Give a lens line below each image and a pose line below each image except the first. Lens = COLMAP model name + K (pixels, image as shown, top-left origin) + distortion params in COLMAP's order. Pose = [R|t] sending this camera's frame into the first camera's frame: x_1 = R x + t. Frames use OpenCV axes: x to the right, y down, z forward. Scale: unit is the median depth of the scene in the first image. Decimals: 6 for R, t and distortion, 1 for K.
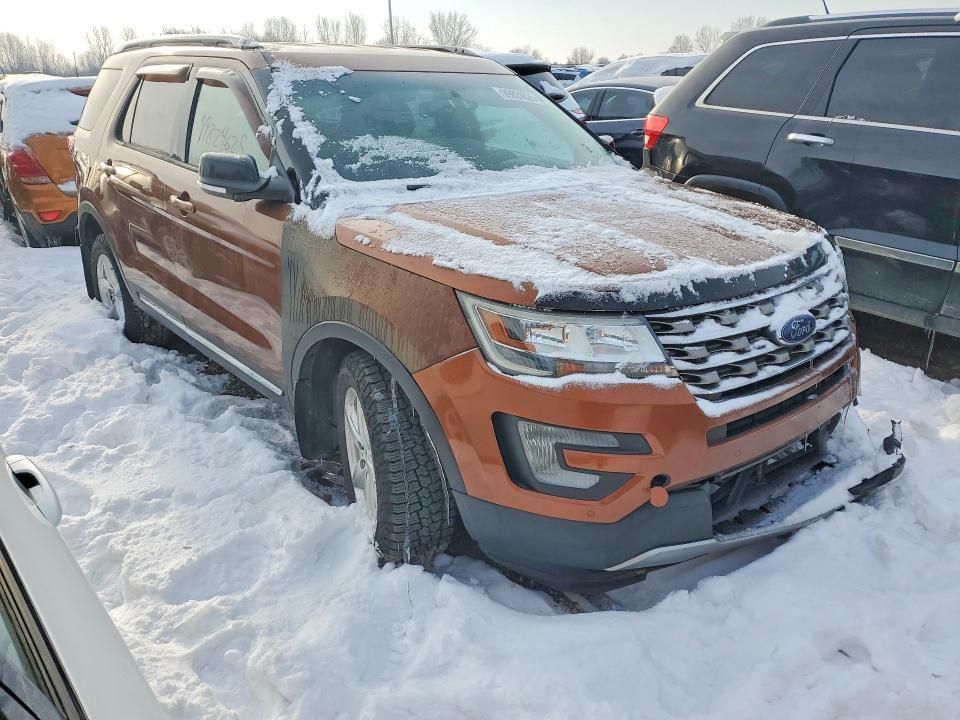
lens RADIAL K [[787.3, 0, 480.0], [0, 787.3, 360.0], [0, 0, 1]] dist [0.013848, -0.001919]
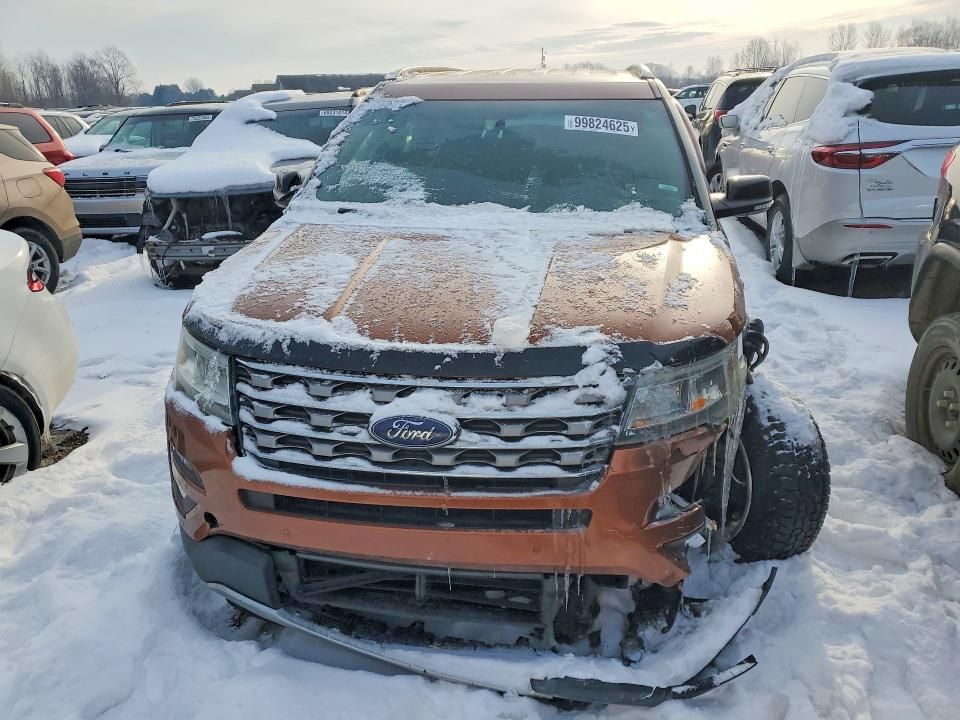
lens RADIAL K [[787.3, 0, 480.0], [0, 787.3, 360.0], [0, 0, 1]] dist [0.013848, -0.001919]
pose [[0.627884, 0.251483, -0.736558, 1.064253], [-0.248945, 0.961536, 0.116083, -0.231033], [0.737420, 0.110476, 0.666338, 0.515183]]
